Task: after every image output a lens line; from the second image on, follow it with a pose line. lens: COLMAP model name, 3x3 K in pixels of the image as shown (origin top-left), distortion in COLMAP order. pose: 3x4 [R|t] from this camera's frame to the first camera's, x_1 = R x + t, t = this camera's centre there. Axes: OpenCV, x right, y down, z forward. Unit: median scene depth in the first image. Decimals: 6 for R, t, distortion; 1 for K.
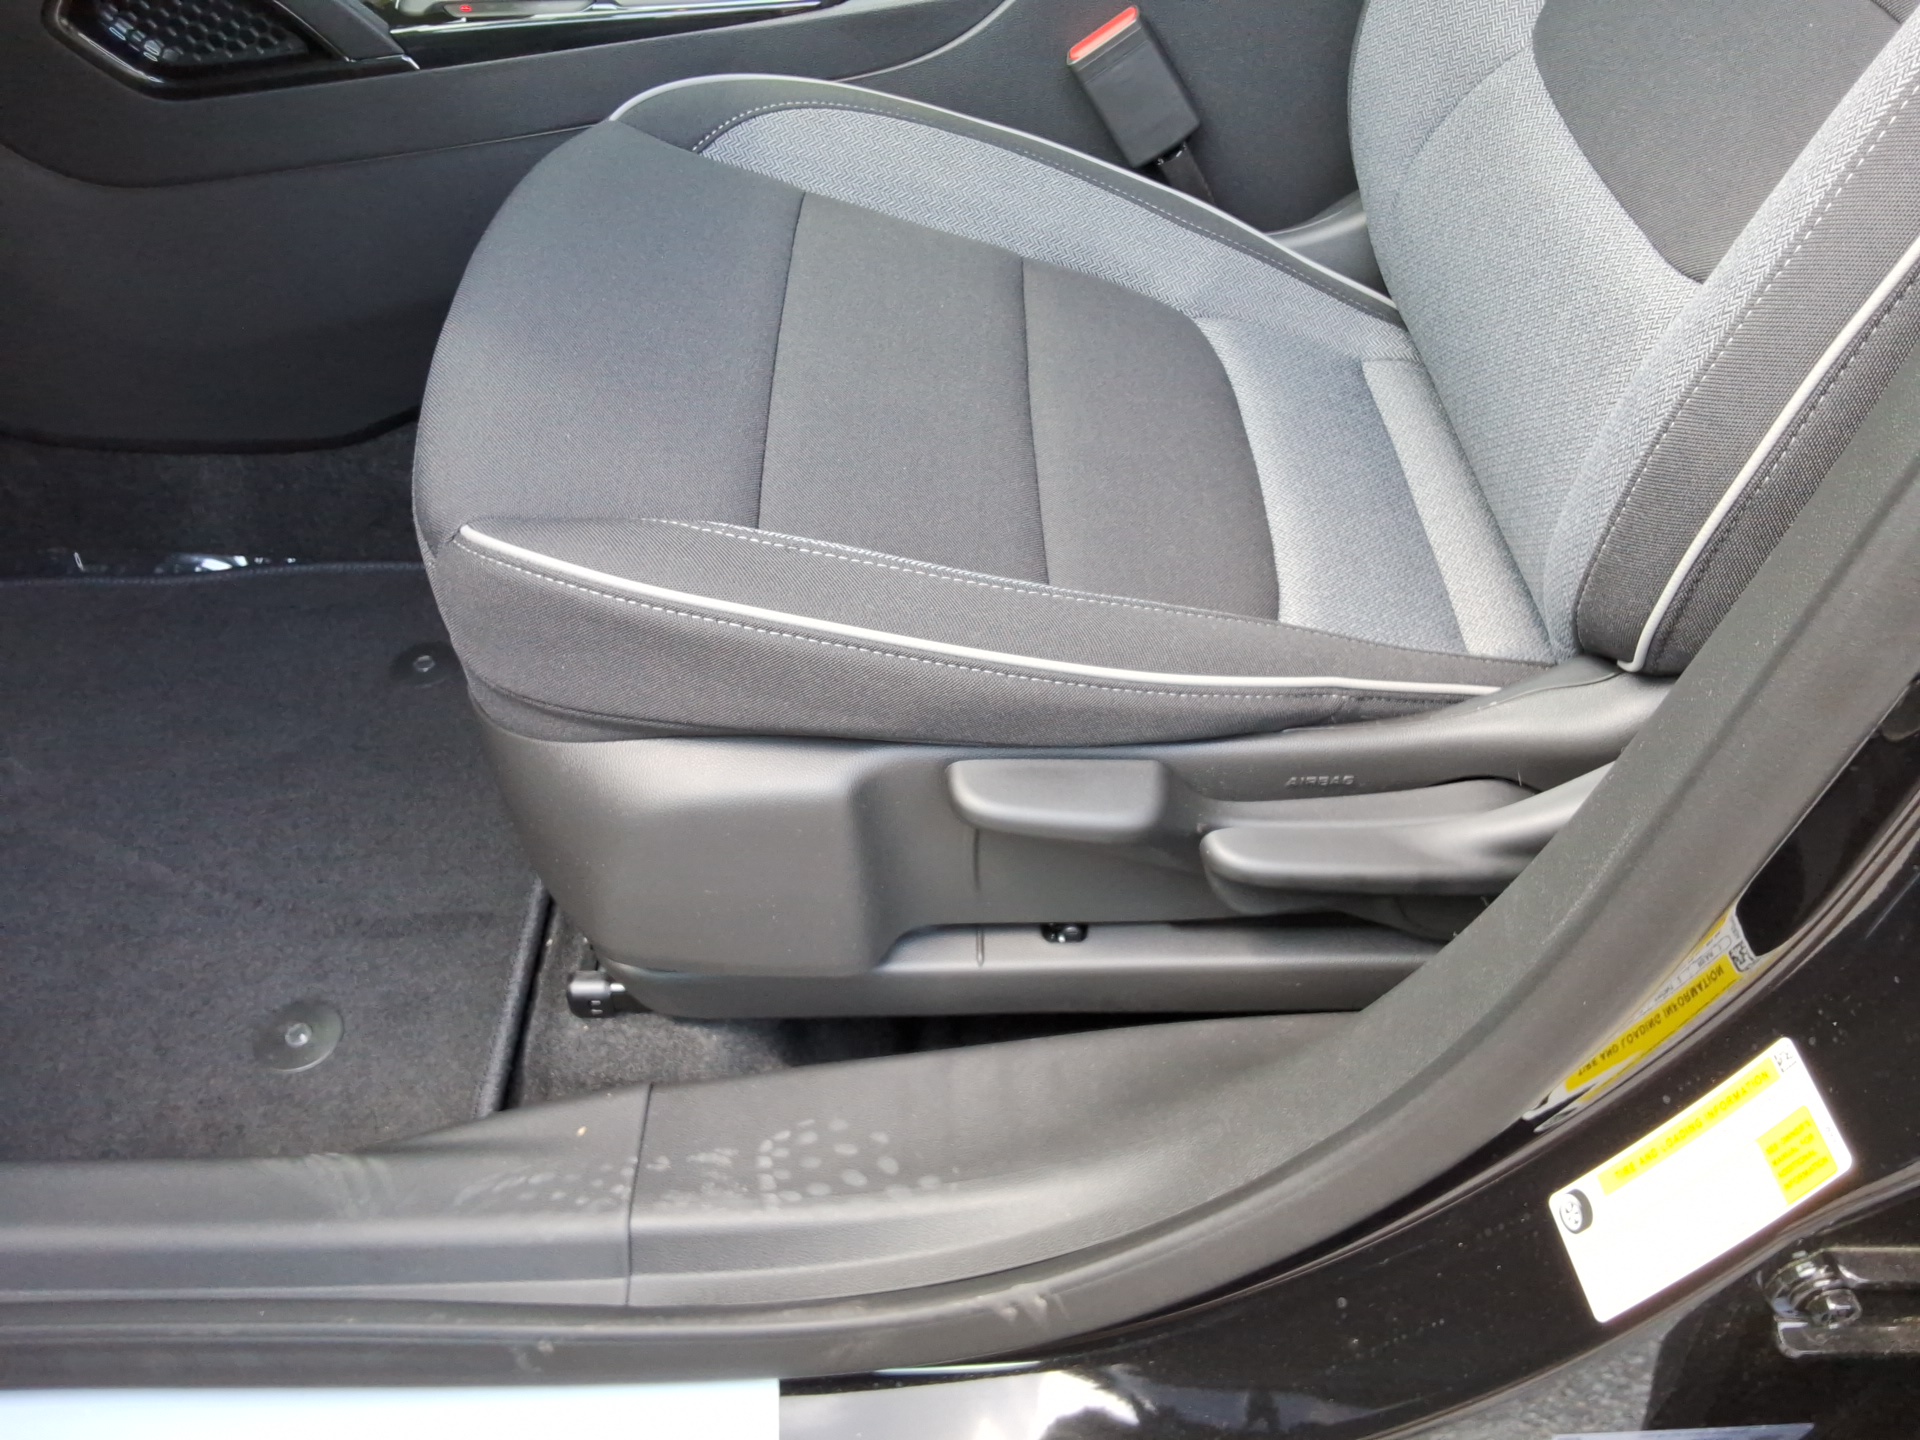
lens RADIAL K [[1558.9, 0, 961.7], [0, 1558.9, 701.8], [0, 0, 1]] dist [0.093655, -0.147481]
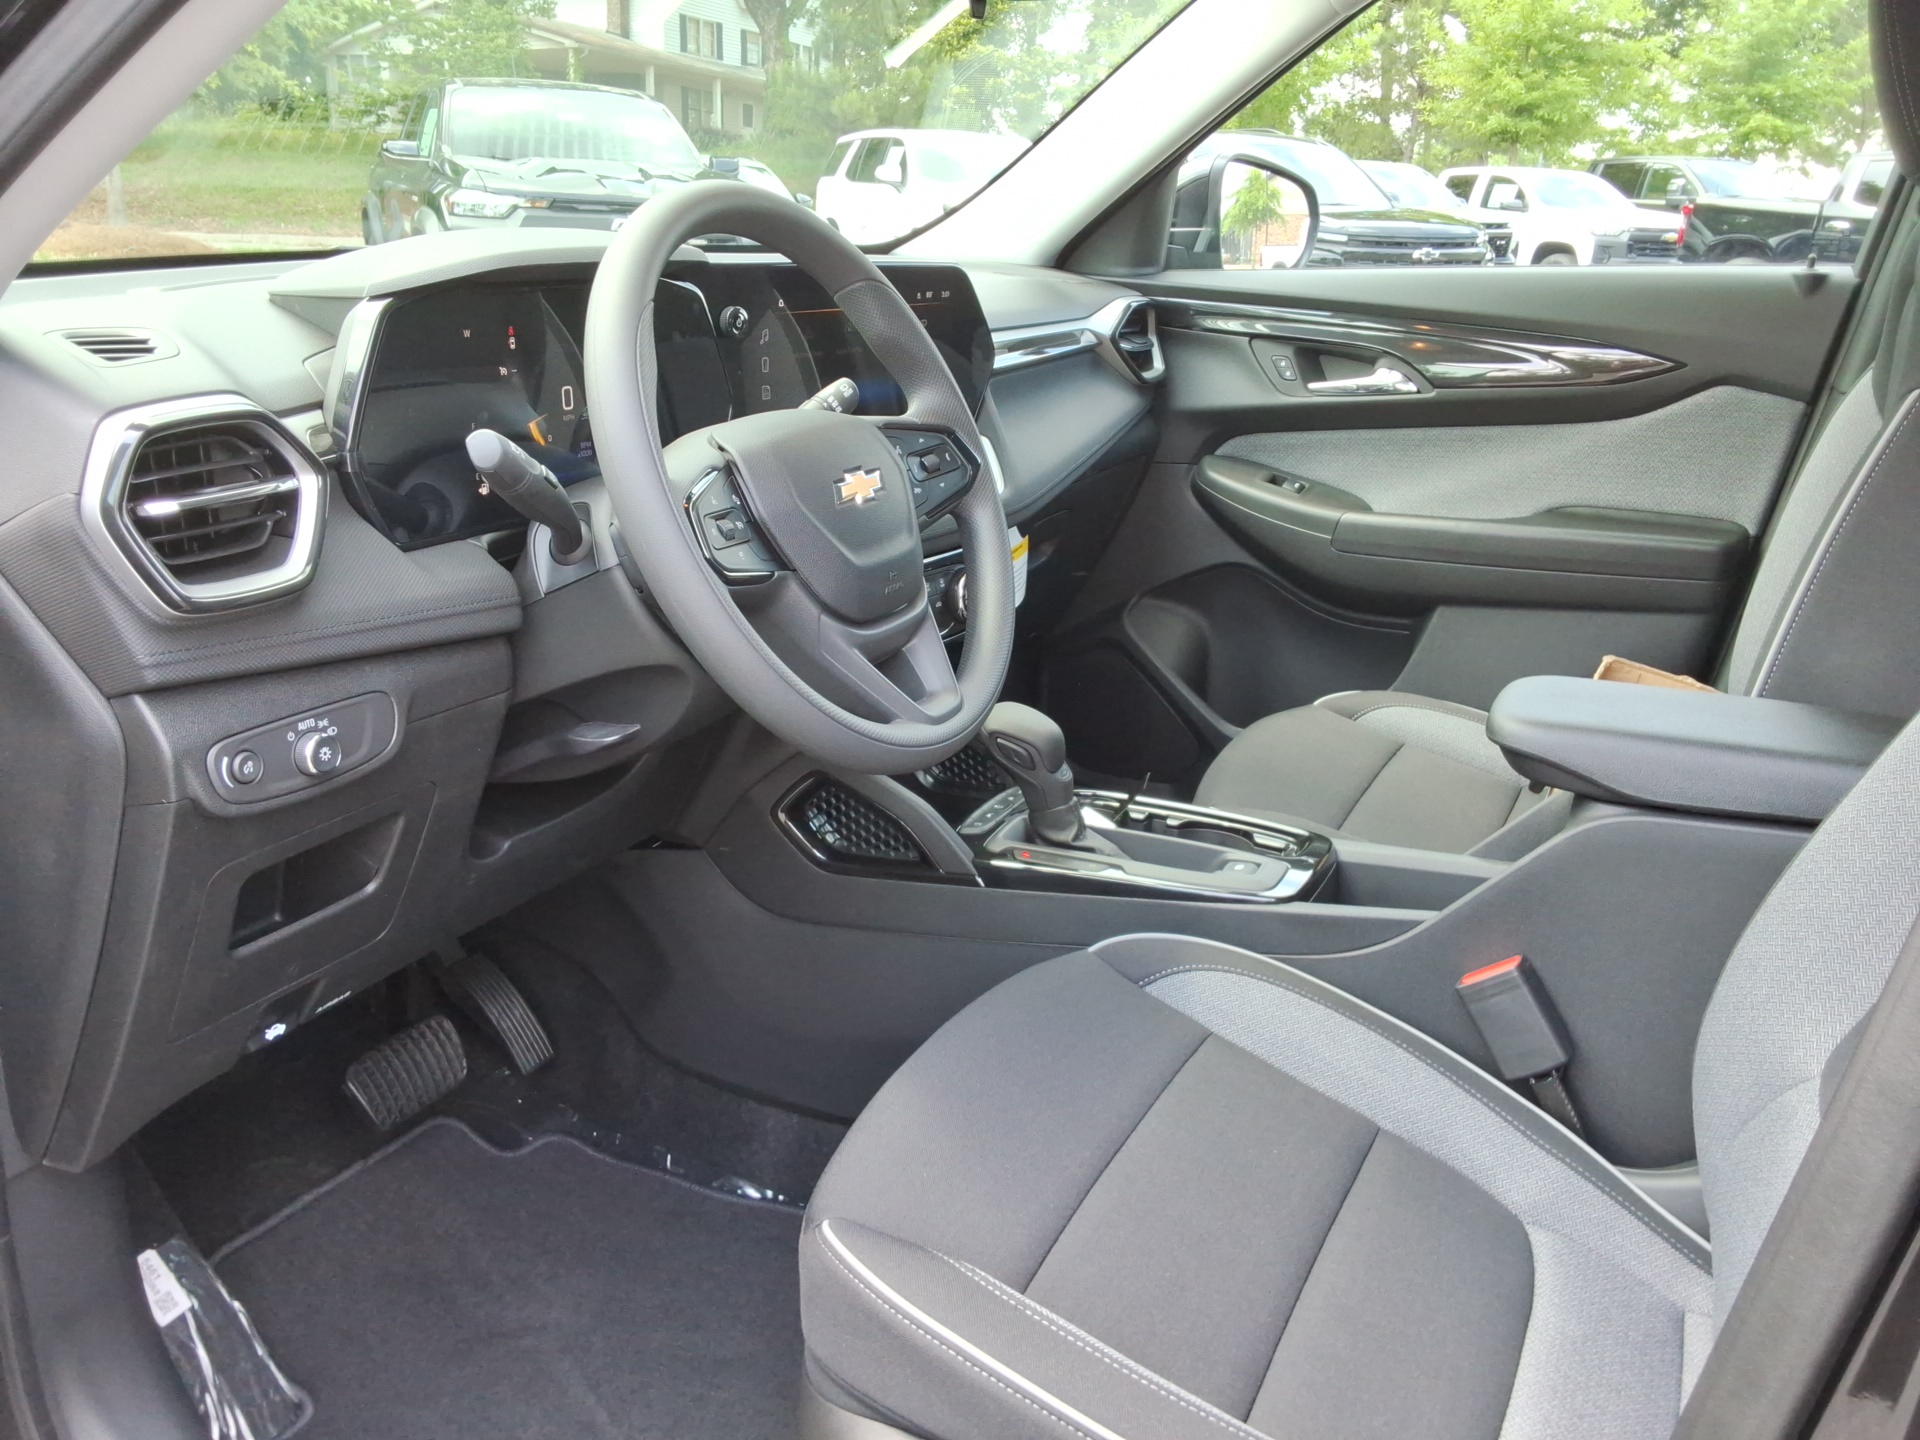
lens RADIAL K [[1558.9, 0, 1001.5], [0, 1558.9, 701.4], [0, 0, 1]] dist [0.093655, -0.147481]
pose [[0.889731, 0.148041, -0.431812, 0.252649], [-0.323962, 0.871216, -0.368825, -0.032688], [0.321601, 0.468046, 0.823108, -0.228343]]
